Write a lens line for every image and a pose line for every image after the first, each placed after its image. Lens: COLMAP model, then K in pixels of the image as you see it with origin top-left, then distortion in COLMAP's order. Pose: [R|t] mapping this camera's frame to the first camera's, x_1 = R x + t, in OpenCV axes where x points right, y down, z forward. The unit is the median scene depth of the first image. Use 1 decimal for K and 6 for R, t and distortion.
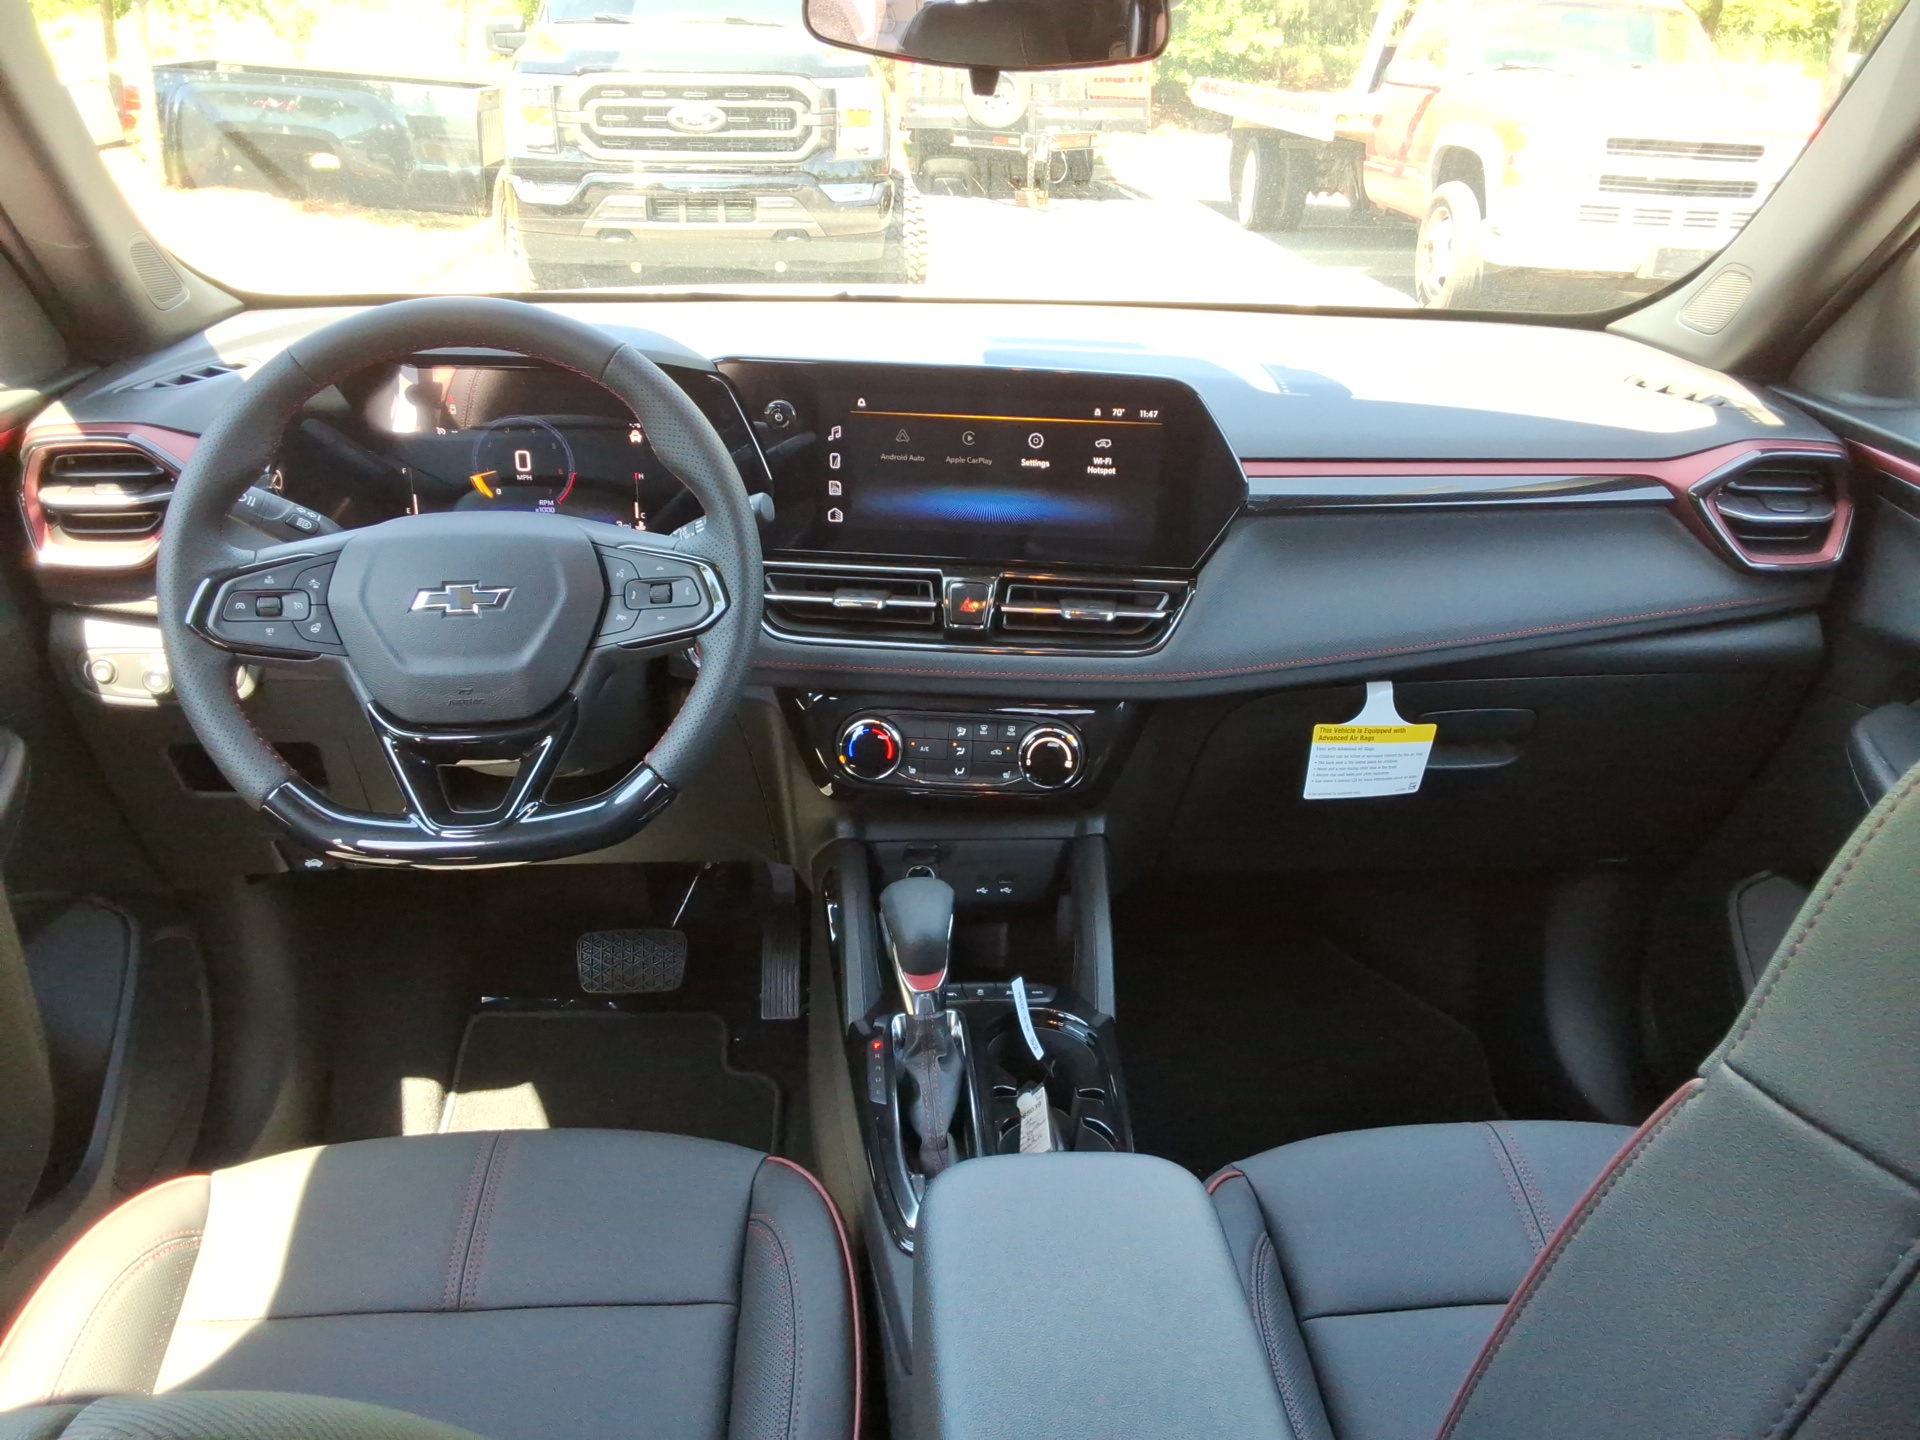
lens RADIAL K [[1536.8, 0, 980.3], [0, 1536.8, 708.8], [0, 0, 1]] dist [0.122567, -0.189326]
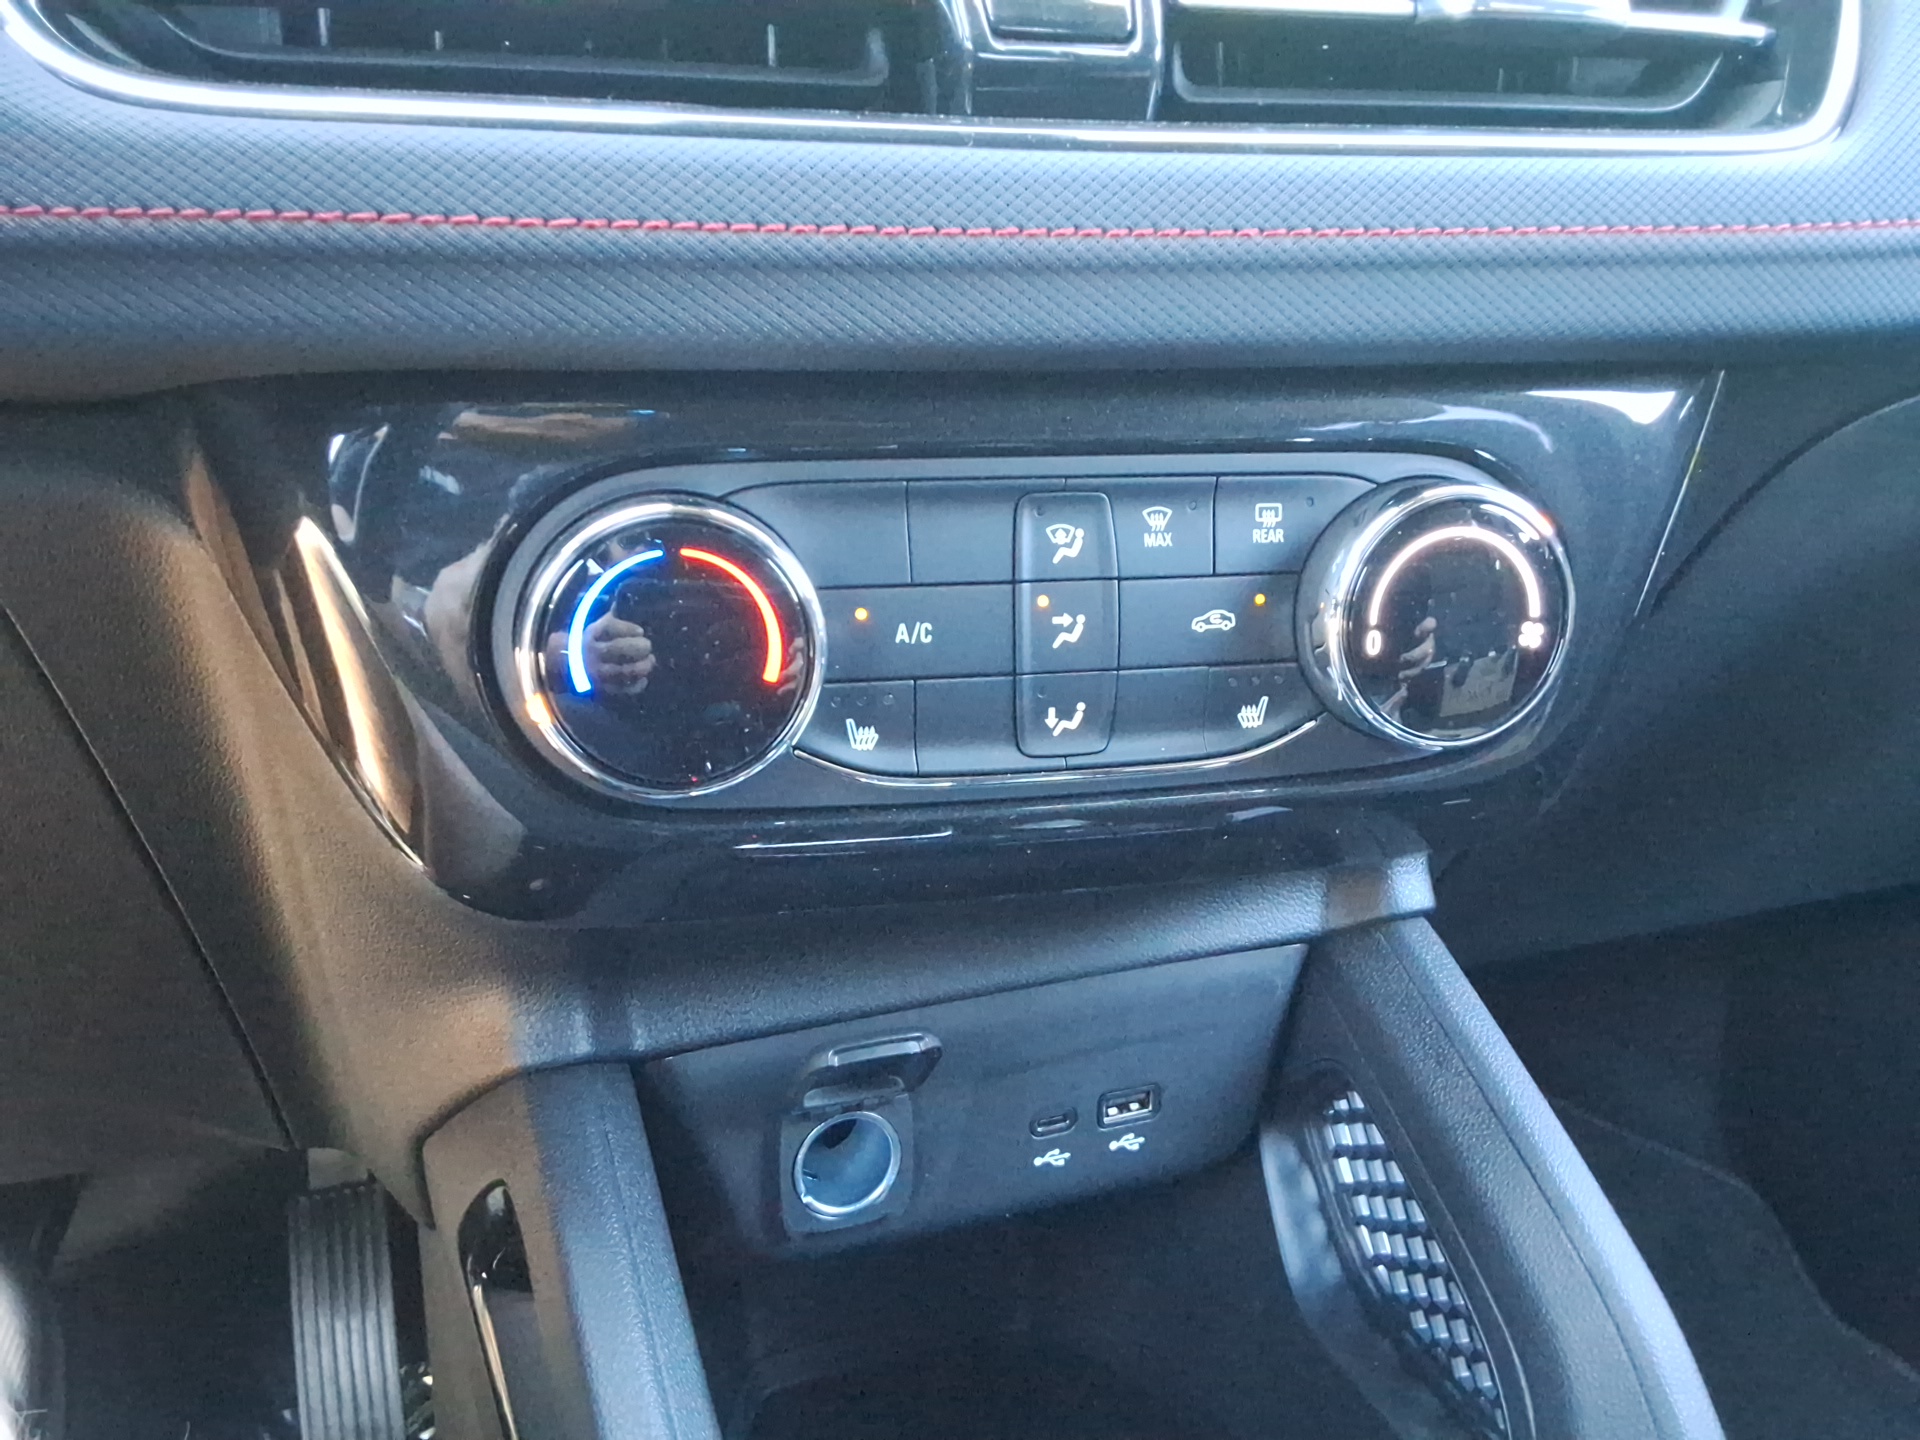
lens RADIAL K [[1536.8, 0, 980.3], [0, 1536.8, 708.8], [0, 0, 1]] dist [0.122567, -0.189326]
pose [[0.960705, -0.094463, 0.261002, -0.086352], [0.104336, 0.994248, -0.024201, 0.043527], [-0.257214, 0.050482, 0.965035, 0.782297]]
